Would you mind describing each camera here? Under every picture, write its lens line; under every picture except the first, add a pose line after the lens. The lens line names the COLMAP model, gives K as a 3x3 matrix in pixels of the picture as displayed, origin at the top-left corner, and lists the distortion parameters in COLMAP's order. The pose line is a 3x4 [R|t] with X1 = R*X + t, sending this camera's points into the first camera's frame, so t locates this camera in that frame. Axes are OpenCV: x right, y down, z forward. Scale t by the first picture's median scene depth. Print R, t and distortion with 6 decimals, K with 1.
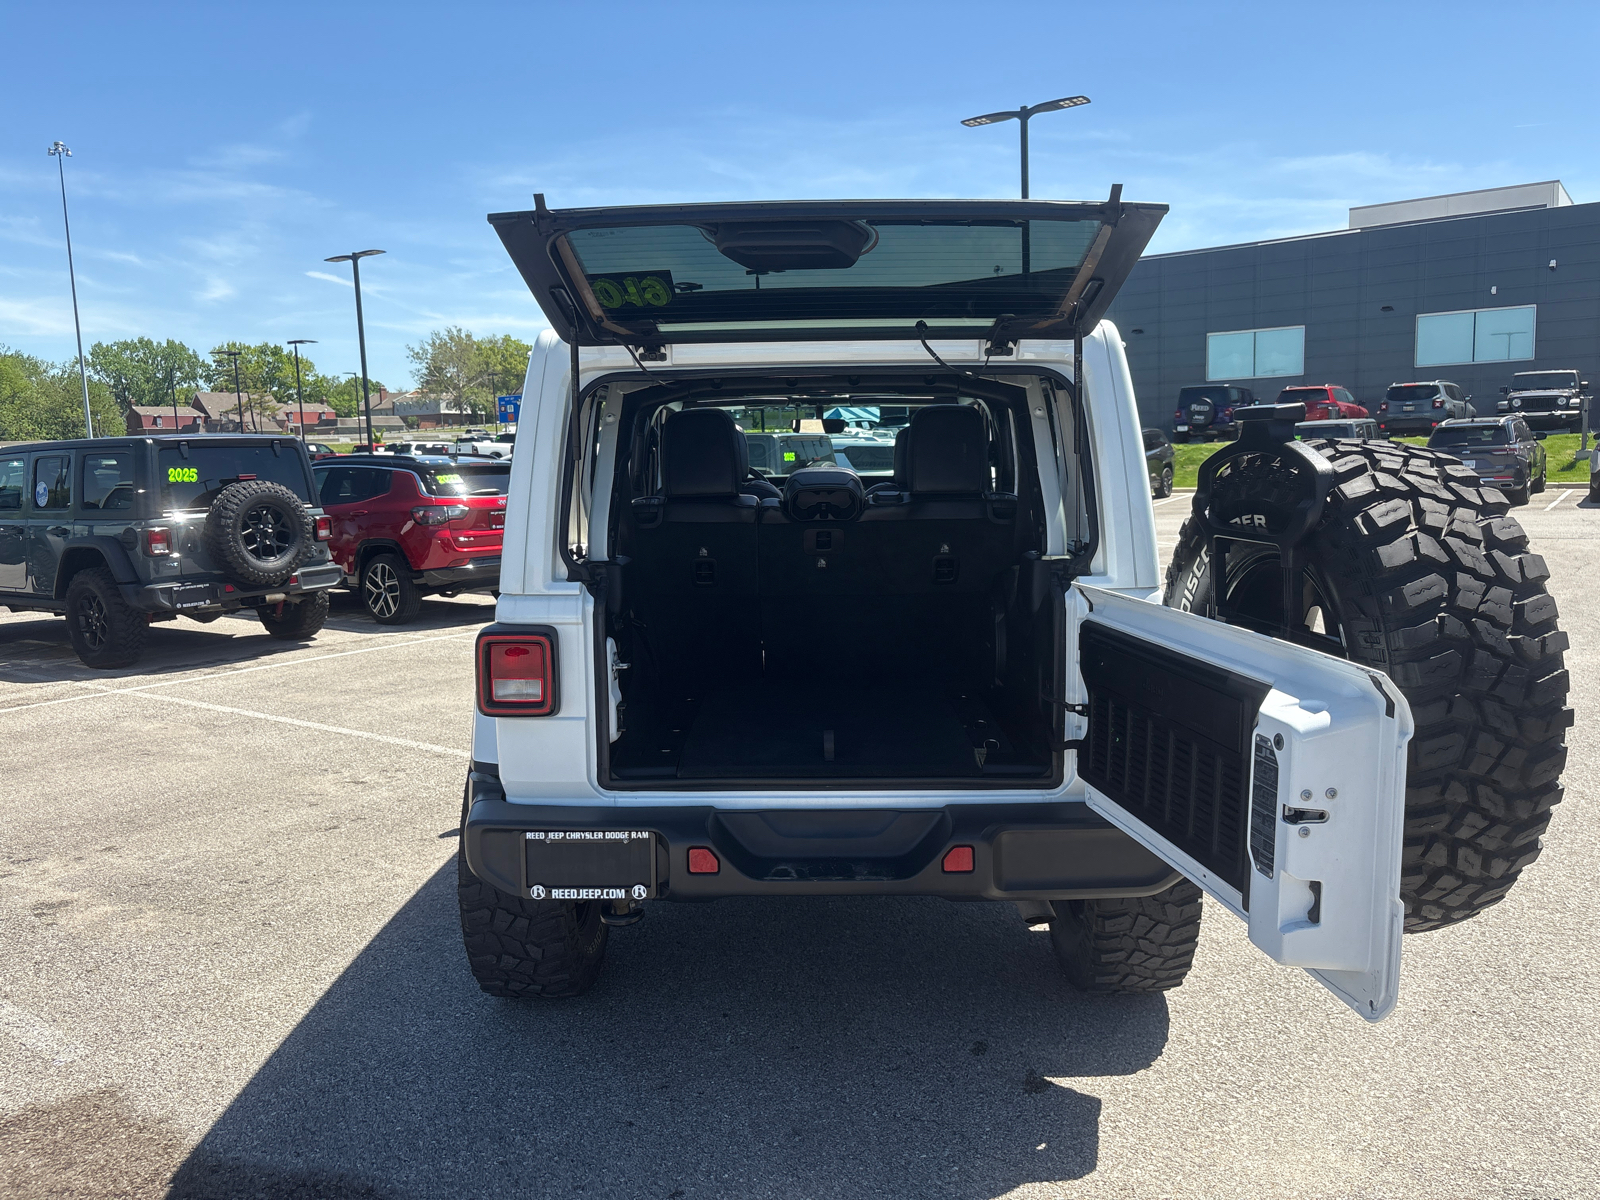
lens RADIAL K [[1217.8, 0, 786.0], [0, 1217.8, 601.5], [0, 0, 1]] dist [0.031964, -0.027482]
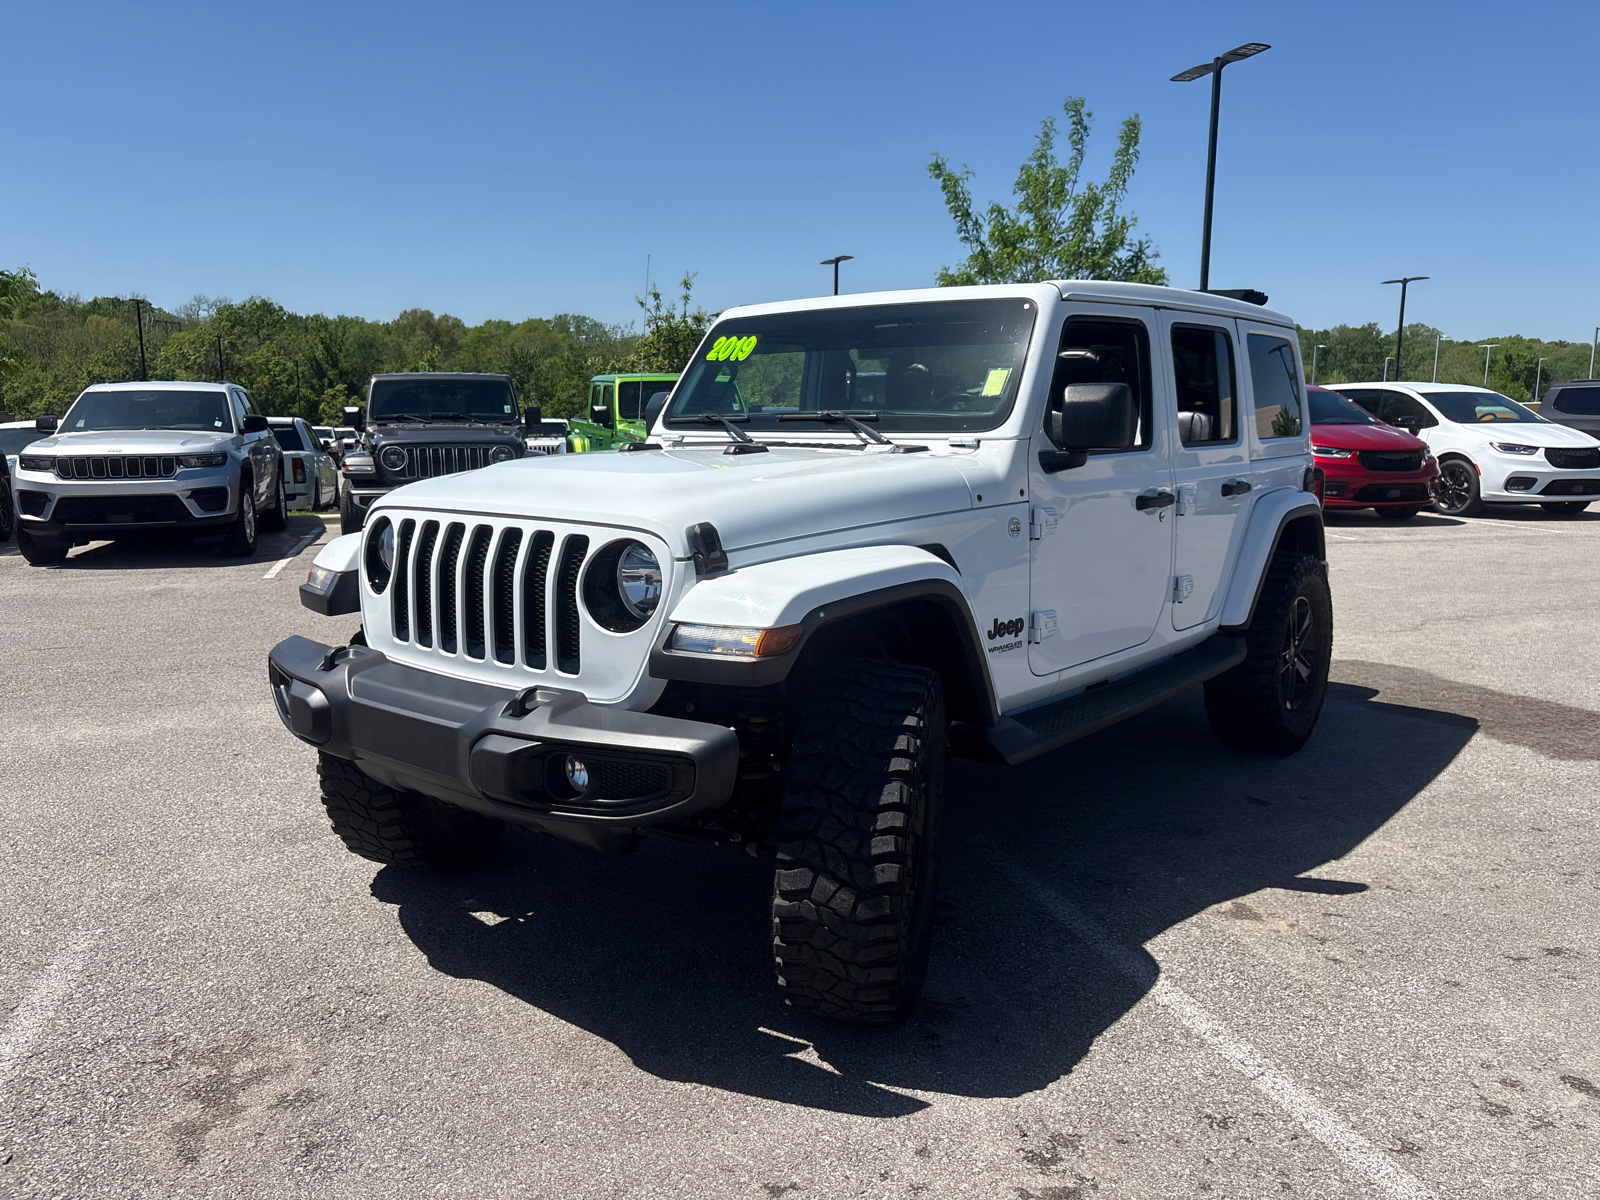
lens RADIAL K [[1217.8, 0, 779.0], [0, 1217.8, 602.3], [0, 0, 1]] dist [0.031964, -0.027482]
pose [[-0.782816, -0.071699, 0.618109, -0.521055], [0.102891, 0.964751, 0.242217, -0.218790], [-0.613688, 0.253209, -0.747845, 1.996863]]
